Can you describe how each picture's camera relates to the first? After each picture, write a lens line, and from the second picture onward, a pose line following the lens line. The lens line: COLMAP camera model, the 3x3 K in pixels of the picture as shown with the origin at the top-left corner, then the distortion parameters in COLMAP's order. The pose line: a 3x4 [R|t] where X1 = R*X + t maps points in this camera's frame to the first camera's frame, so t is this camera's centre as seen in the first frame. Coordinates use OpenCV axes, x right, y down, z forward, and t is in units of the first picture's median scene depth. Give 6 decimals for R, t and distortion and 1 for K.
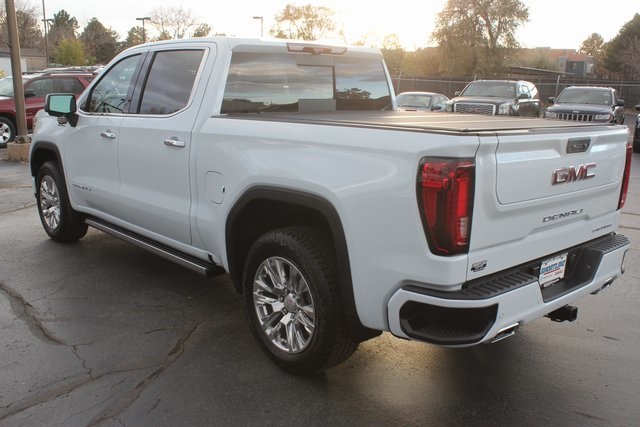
lens RADIAL K [[635.9, 0, 320.0], [0, 635.9, 213.5], [0, 0, 1]] dist [-0.148410, 0.003033]
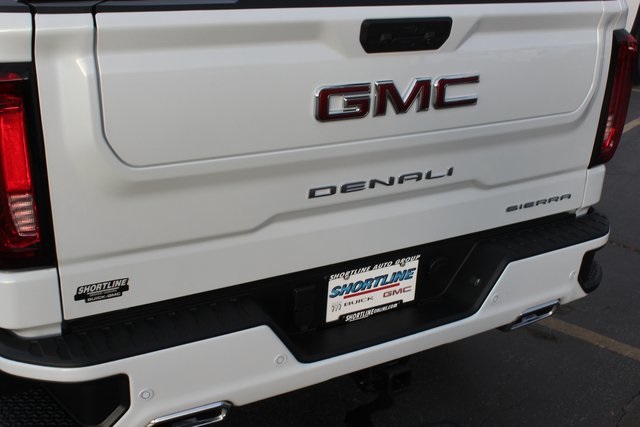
lens RADIAL K [[773.0, 0, 320.0], [0, 773.0, 213.5], [0, 0, 1]] dist [-0.105351, -0.030708]
pose [[0.980884, 0.078900, -0.177879, 0.474989], [-0.049817, 0.985466, 0.162406, -0.070514], [0.188108, -0.150440, 0.970558, 0.442043]]
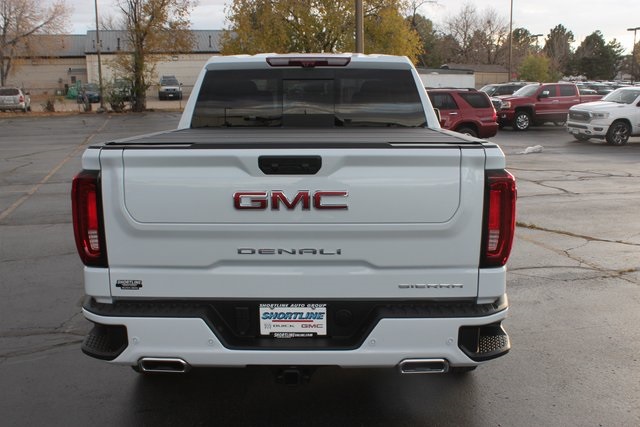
lens RADIAL K [[675.7, 0, 320.0], [0, 675.7, 213.5], [0, 0, 1]] dist [-0.245975, 0.354011]
pose [[0.740288, 0.090874, -0.666119, 1.048709], [-0.115273, 0.993306, 0.007402, -0.060337], [0.662333, 0.071306, 0.745808, 0.398968]]
